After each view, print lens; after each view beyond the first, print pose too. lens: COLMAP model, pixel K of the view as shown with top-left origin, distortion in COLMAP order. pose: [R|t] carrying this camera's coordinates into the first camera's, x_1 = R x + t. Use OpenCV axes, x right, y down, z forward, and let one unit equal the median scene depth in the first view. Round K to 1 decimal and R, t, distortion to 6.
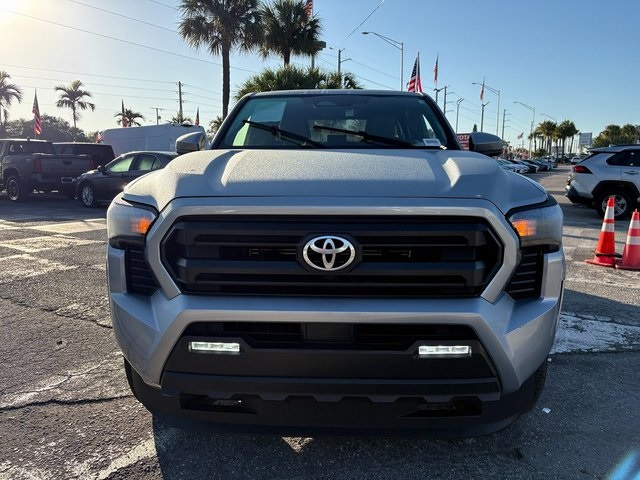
lens RADIAL K [[485.0, 0, 322.8], [0, 485.0, 242.8], [0, 0, 1]] dist [0.049731, -0.050990]
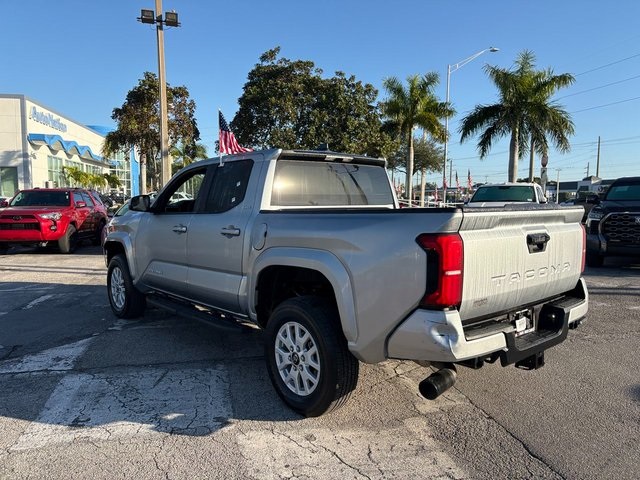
lens RADIAL K [[485.0, 0, 323.2], [0, 485.0, 245.0], [0, 0, 1]] dist [0.049731, -0.050990]
pose [[-0.731559, 0.061118, -0.679033, 0.784072], [-0.115526, 0.970458, 0.211812, -0.382114], [0.671919, 0.233399, -0.702887, 2.045462]]
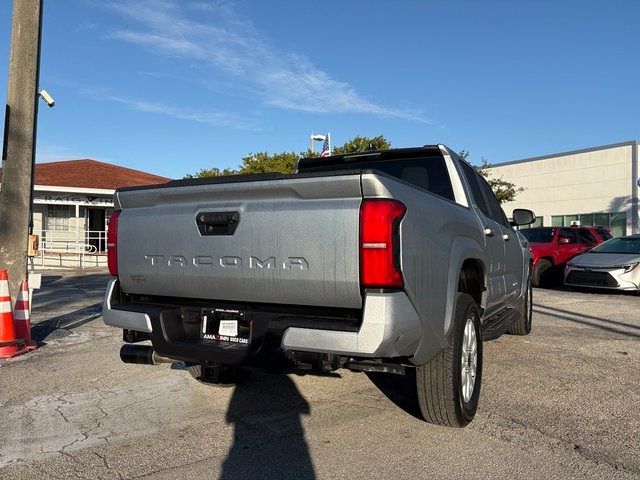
lens RADIAL K [[485.0, 0, 322.1], [0, 485.0, 250.6], [0, 0, 1]] dist [0.049731, -0.050990]
pose [[-0.893764, -0.008969, 0.448449, -0.329337], [0.068080, 0.985504, 0.155395, -0.317715], [-0.443342, 0.169416, -0.880197, 2.211534]]
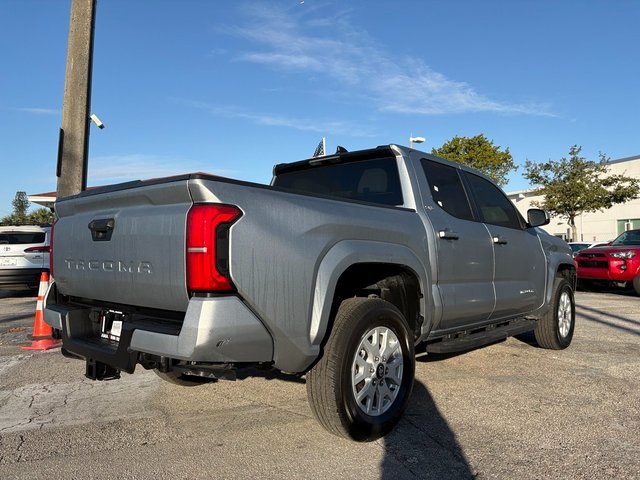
lens RADIAL K [[485.0, 0, 323.4], [0, 485.0, 238.5], [0, 0, 1]] dist [0.049731, -0.050990]
pose [[-0.766610, 0.013752, 0.641965, -0.578569], [0.103175, 0.989418, 0.102013, -0.291337], [-0.633769, 0.144439, -0.759917, 2.047202]]
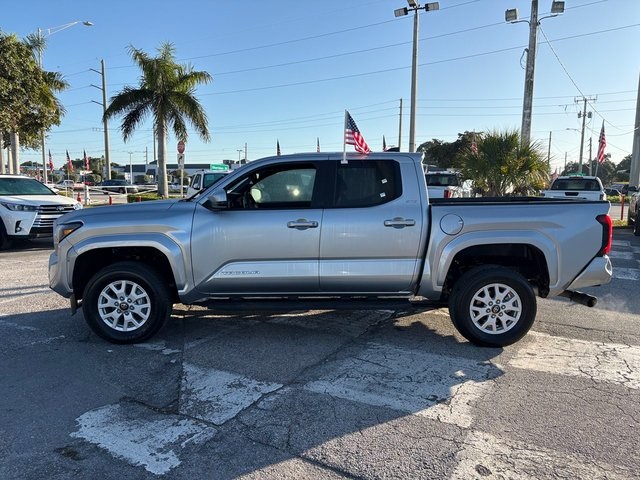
lens RADIAL K [[485.0, 0, 324.1], [0, 485.0, 241.9], [0, 0, 1]] dist [0.049731, -0.050990]
pose [[0.040559, 0.118500, -0.992125, 1.376534], [-0.175846, 0.978291, 0.109659, -0.230499], [0.983582, 0.170013, 0.060516, 1.000924]]
